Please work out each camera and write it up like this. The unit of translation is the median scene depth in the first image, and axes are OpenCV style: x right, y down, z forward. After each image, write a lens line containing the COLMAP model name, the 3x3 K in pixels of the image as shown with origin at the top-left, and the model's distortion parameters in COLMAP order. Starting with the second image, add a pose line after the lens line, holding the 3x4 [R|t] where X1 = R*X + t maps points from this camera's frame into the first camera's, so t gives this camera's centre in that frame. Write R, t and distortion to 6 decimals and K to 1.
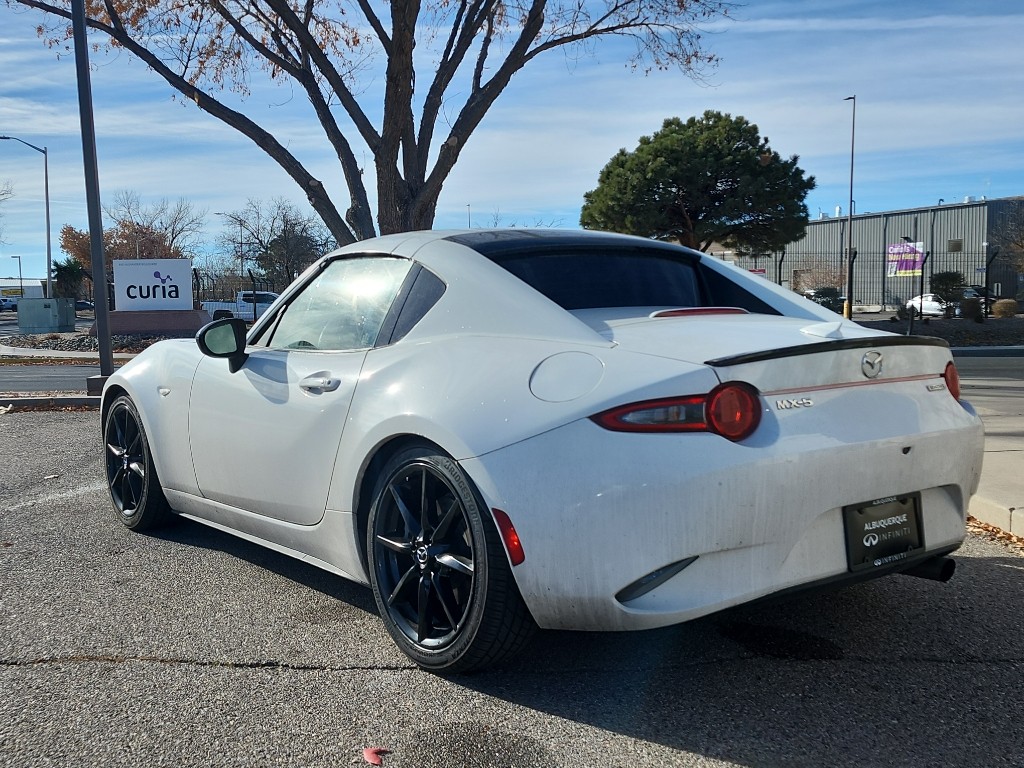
lens RADIAL K [[1105.0, 0, 511.1], [0, 1105.0, 396.1], [0, 0, 1]] dist [0.068891, -0.013953]
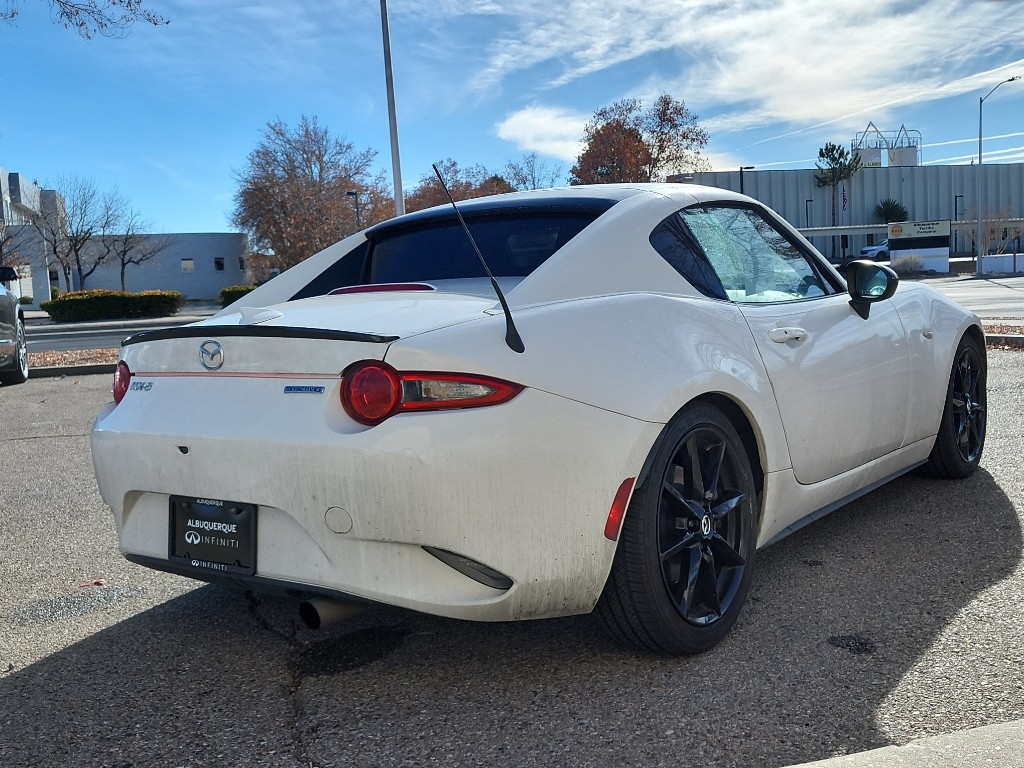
lens RADIAL K [[1083.7, 0, 503.6], [0, 1083.7, 381.6], [0, 0, 1]] dist [0.121816, -0.200178]
pose [[0.238449, 0.087344, -0.967219, 0.129692], [-0.028490, 0.996148, 0.082932, -0.009120], [0.970737, 0.007781, 0.240018, 0.104133]]
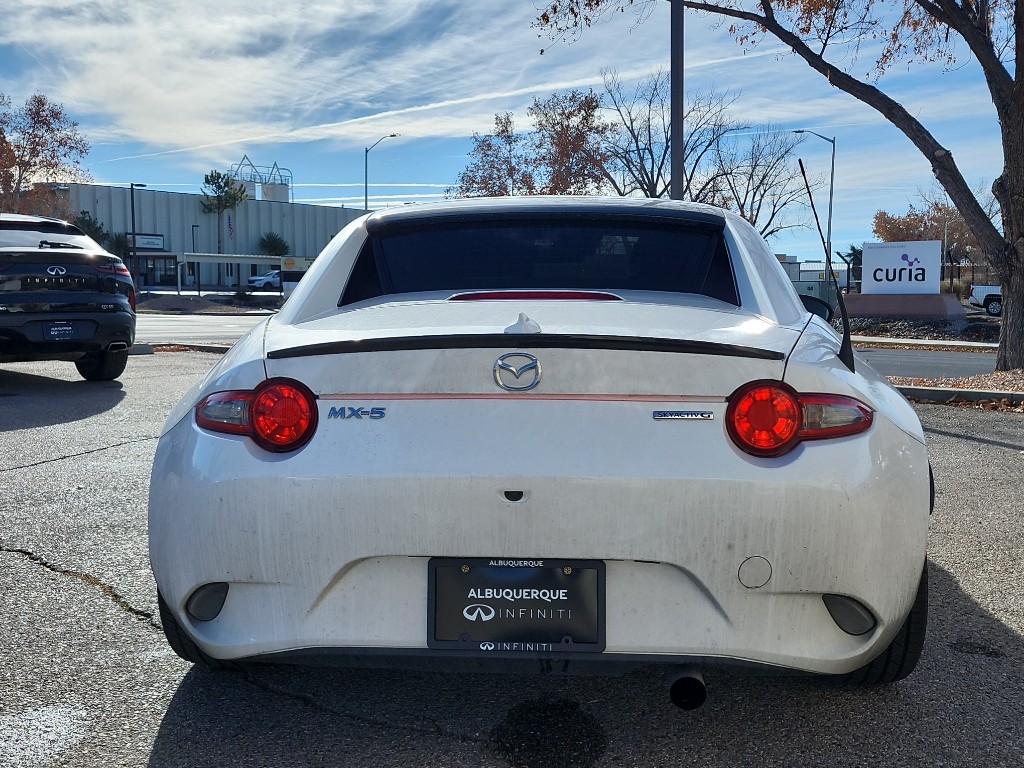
lens RADIAL K [[1083.7, 0, 503.6], [0, 1083.7, 381.6], [0, 0, 1]] dist [0.121816, -0.200178]
pose [[0.736657, 0.070573, -0.672574, 0.080615], [-0.068453, 0.997213, 0.029663, -0.004282], [0.672793, 0.024188, 0.739435, 0.048888]]
